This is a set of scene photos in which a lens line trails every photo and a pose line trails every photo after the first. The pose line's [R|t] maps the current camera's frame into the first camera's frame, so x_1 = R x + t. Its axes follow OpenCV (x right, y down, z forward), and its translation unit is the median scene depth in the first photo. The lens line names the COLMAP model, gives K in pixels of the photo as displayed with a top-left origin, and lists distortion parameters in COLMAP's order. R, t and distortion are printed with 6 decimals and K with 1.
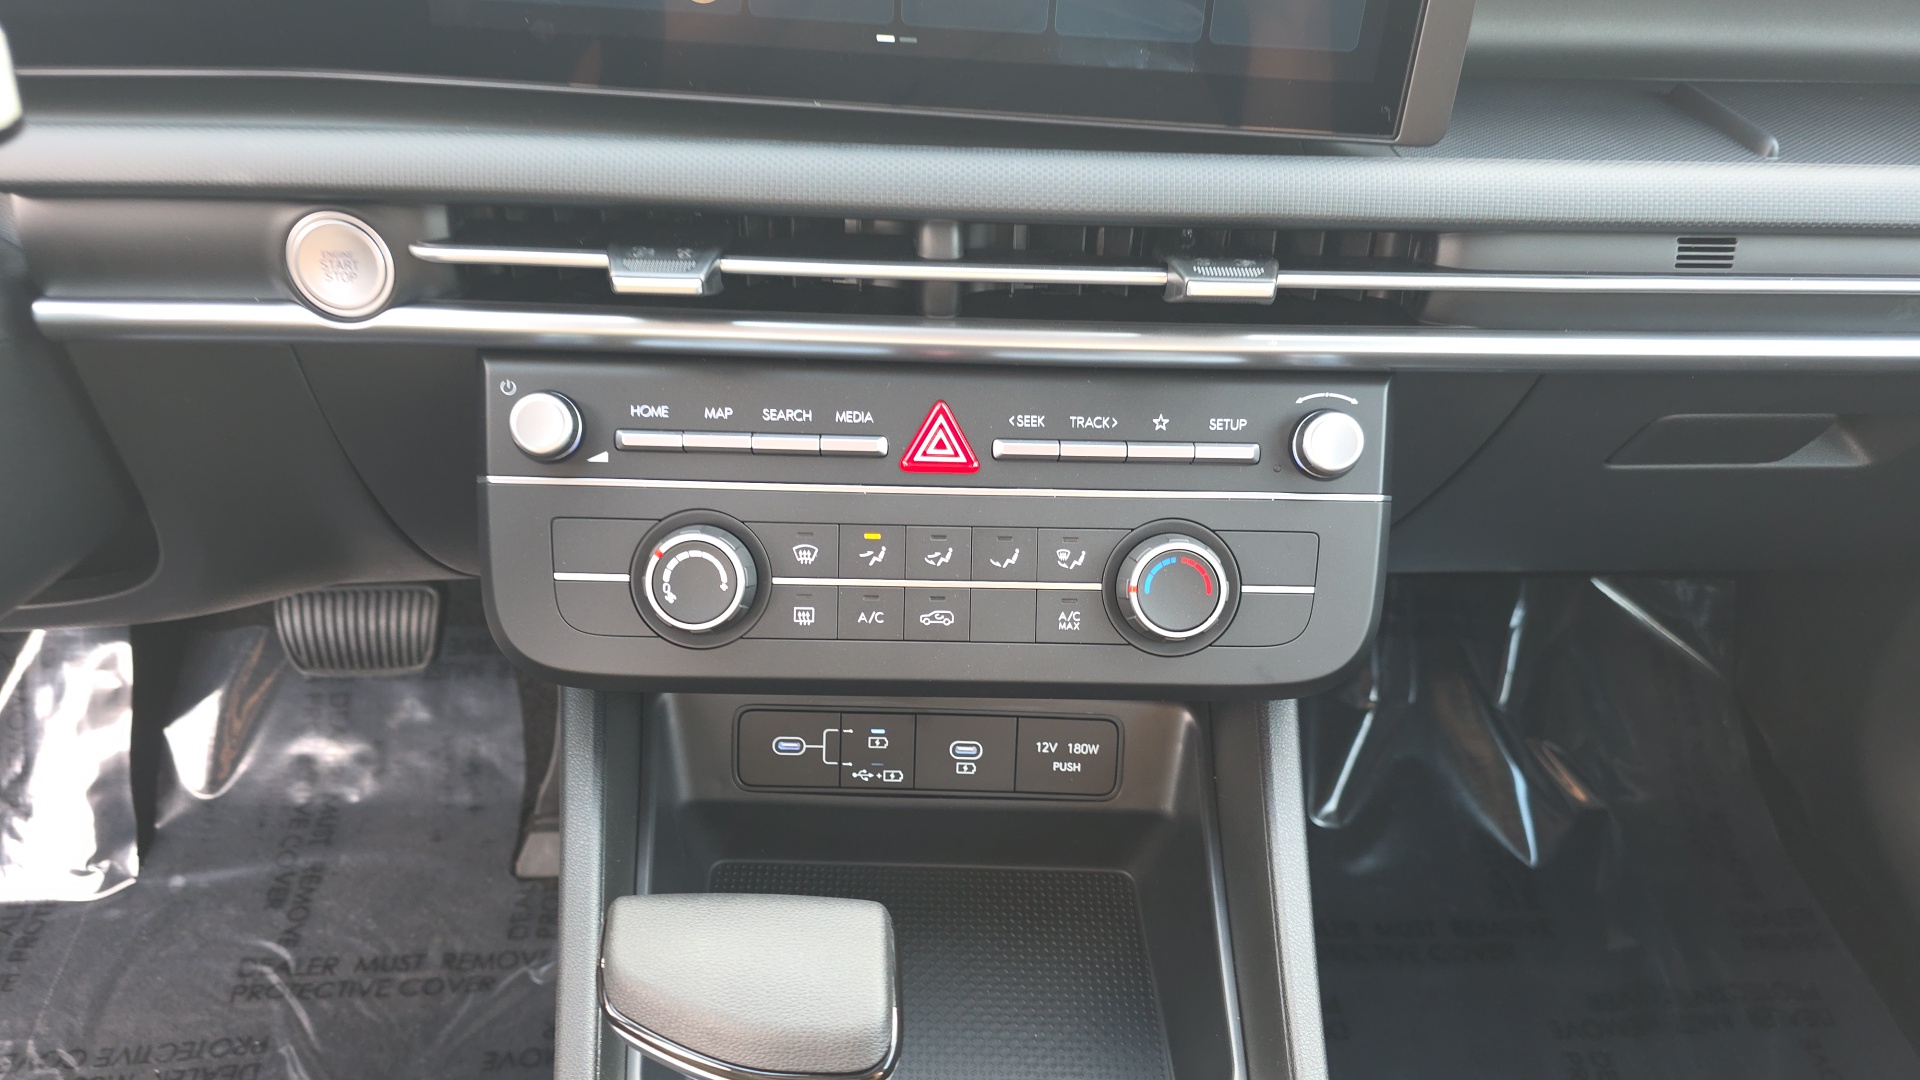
lens RADIAL K [[1275.5, 0, 963.8], [0, 1275.5, 570.1], [0, 0, 1]] dist [0.054872, -0.055902]
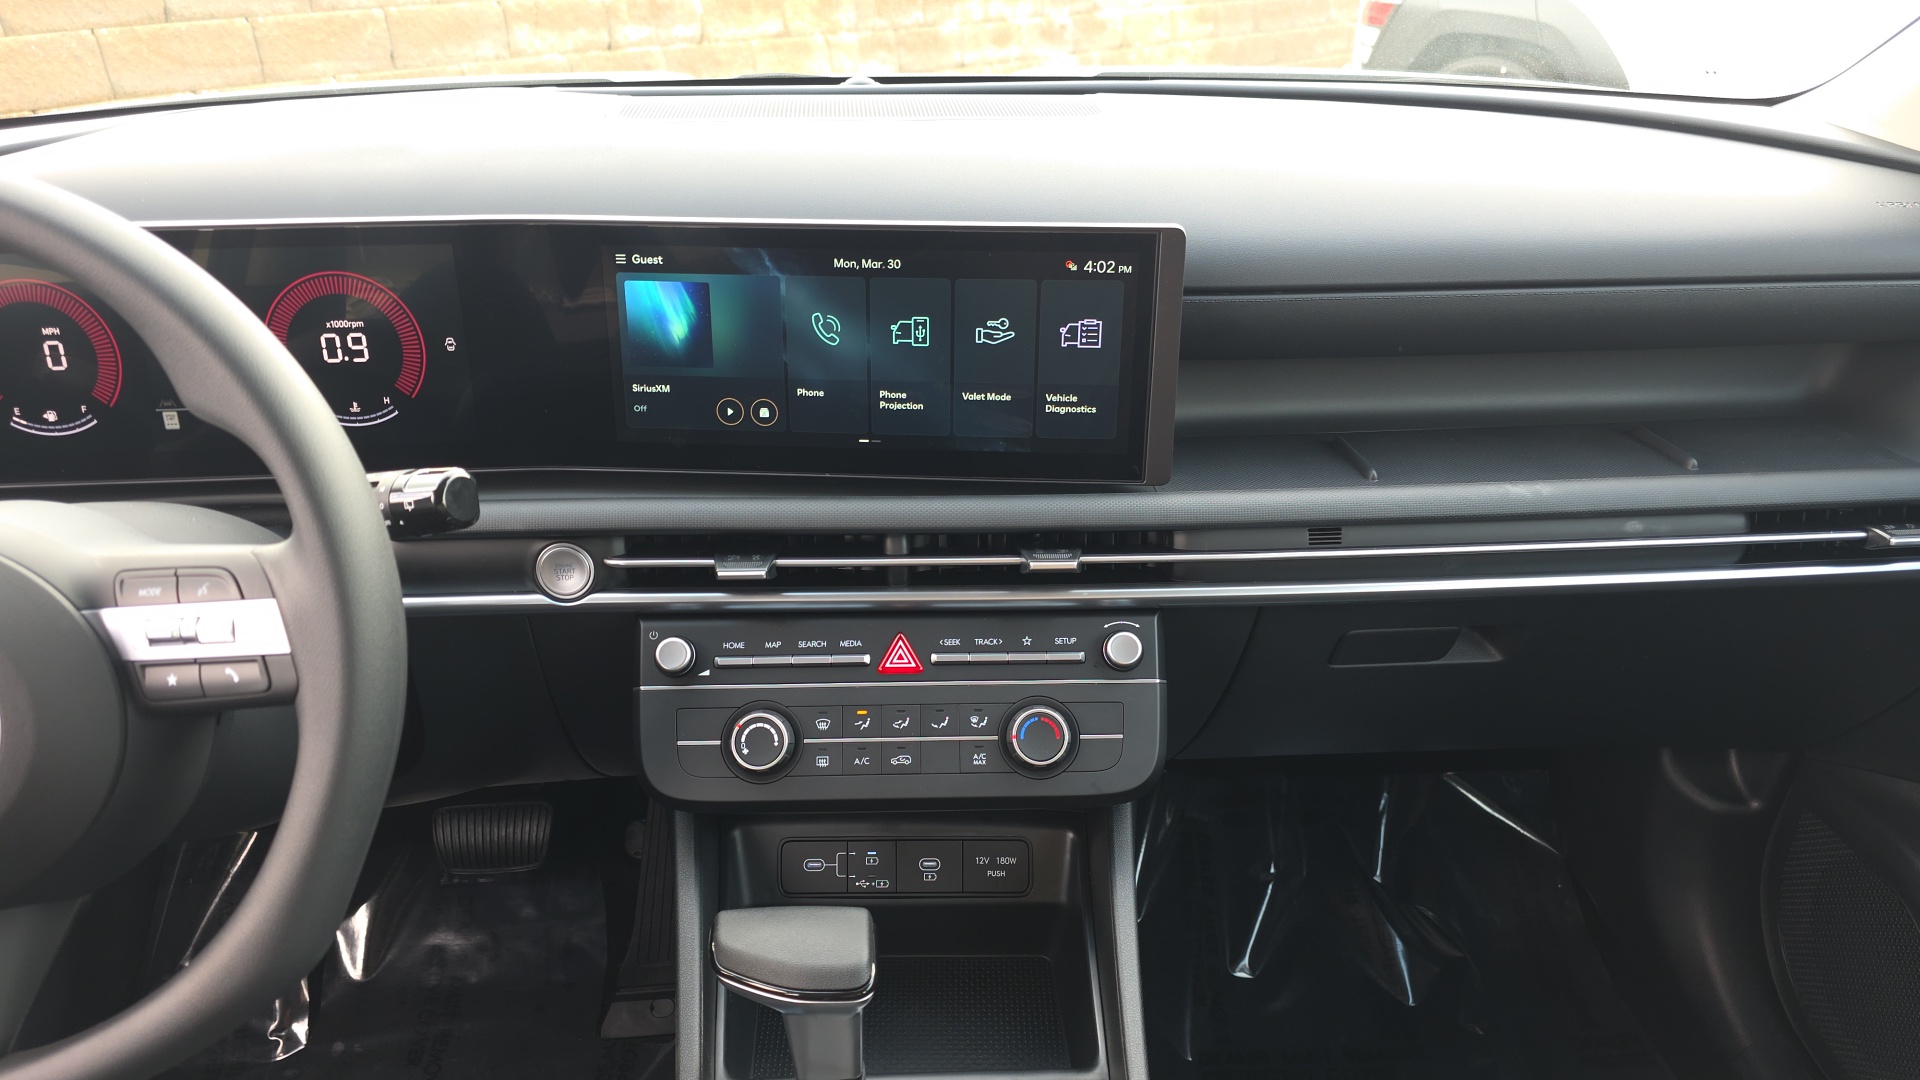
lens RADIAL K [[1275.5, 0, 963.7], [0, 1275.5, 558.0], [0, 0, 1]] dist [0.054872, -0.055902]
pose [[0.999183, -0.037452, -0.015212, 0.098430], [0.033125, 0.974279, -0.222895, 0.157318], [0.023168, 0.222209, 0.974724, -0.711424]]
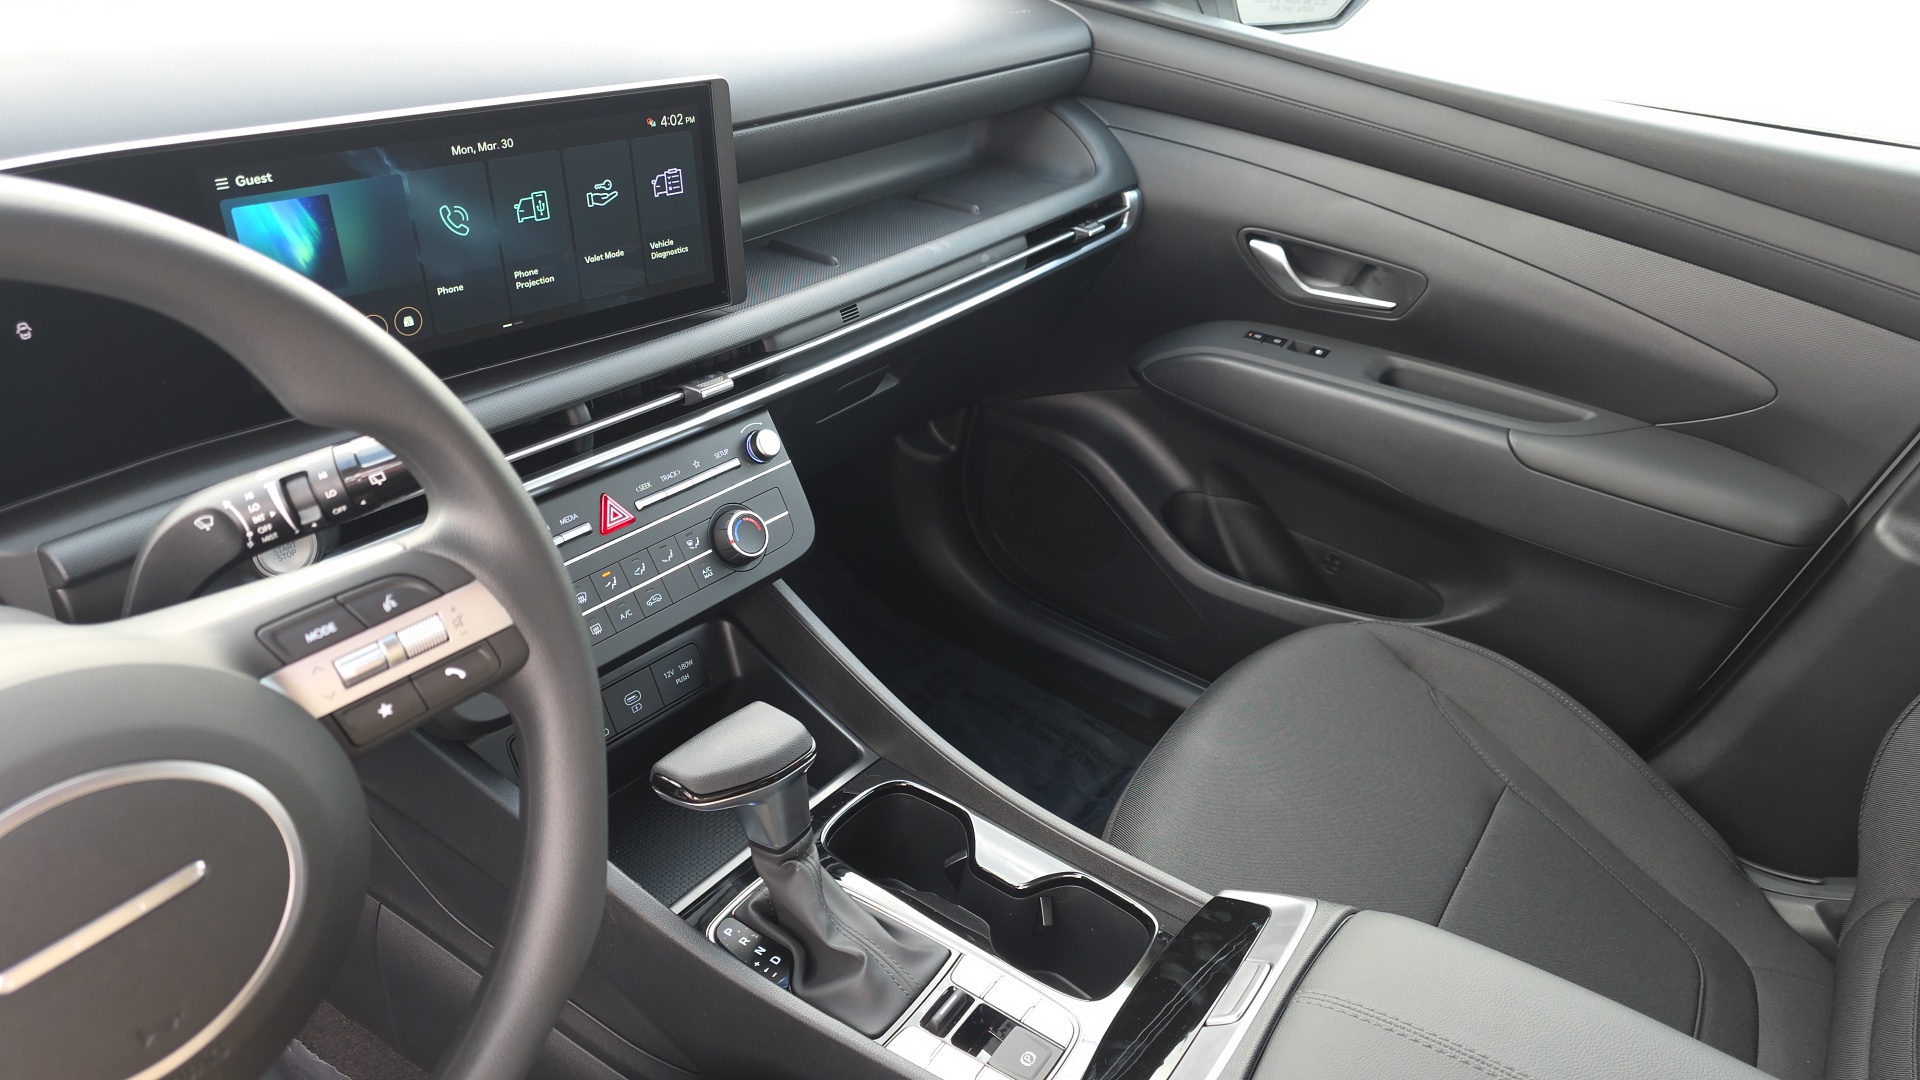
lens RADIAL K [[1275.5, 0, 916.6], [0, 1275.5, 543.5], [0, 0, 1]] dist [0.054872, -0.055902]
pose [[0.639873, -0.390106, 0.662103, -0.978332], [0.442380, 0.891487, 0.097730, -0.046907], [-0.628381, 0.230367, 0.743013, -0.648435]]
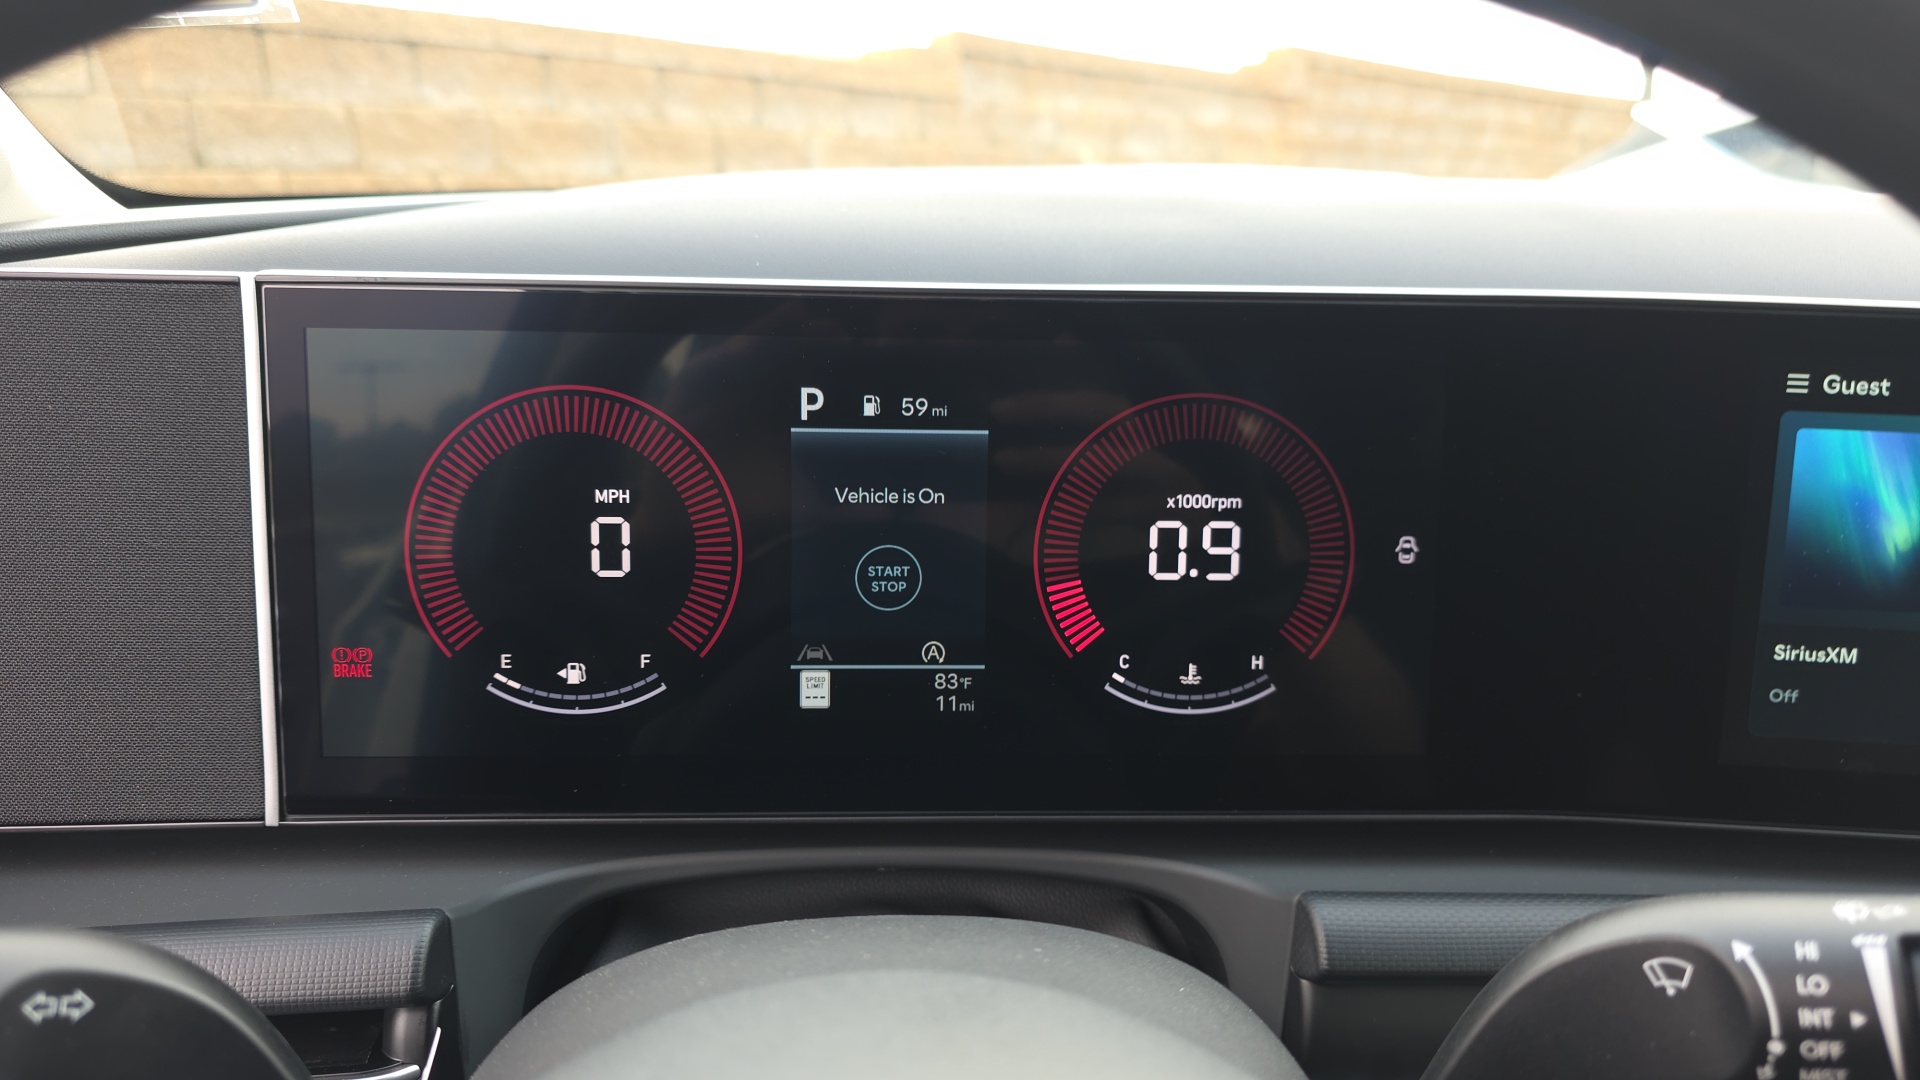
lens RADIAL K [[1298.4, 0, 968.3], [0, 1298.4, 526.6], [0, 0, 1]] dist [0.039641, -0.029137]
pose [[0.999602, -0.008285, -0.026962, -0.853164], [-0.003987, 0.904791, -0.425838, -0.182362], [0.027922, 0.425776, 0.904398, 0.112284]]
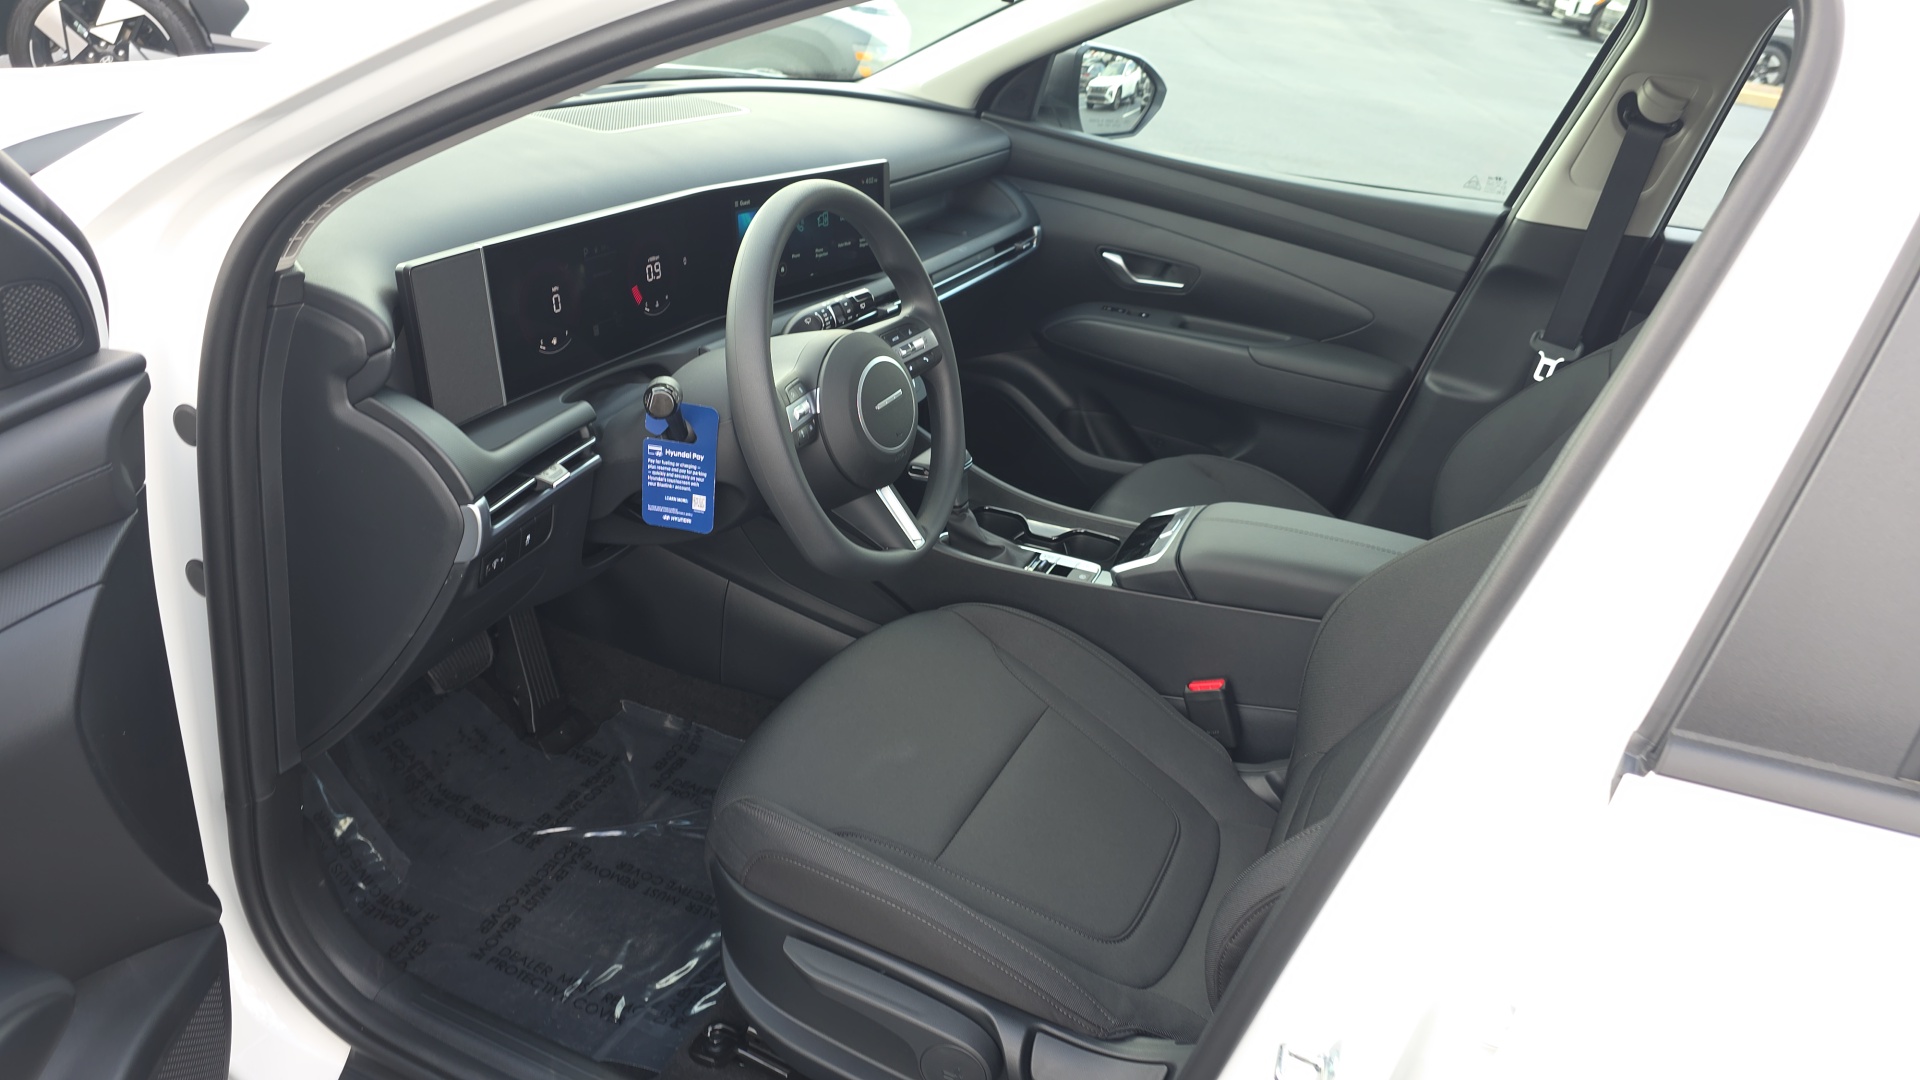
lens RADIAL K [[1275.5, 0, 949.1], [0, 1275.5, 534.8], [0, 0, 1]] dist [0.054872, -0.055902]
pose [[0.461947, -0.375584, 0.803456, -3.156134], [0.480191, 0.867557, 0.129463, -0.020667], [-0.745668, 0.326008, 0.581117, -1.281334]]
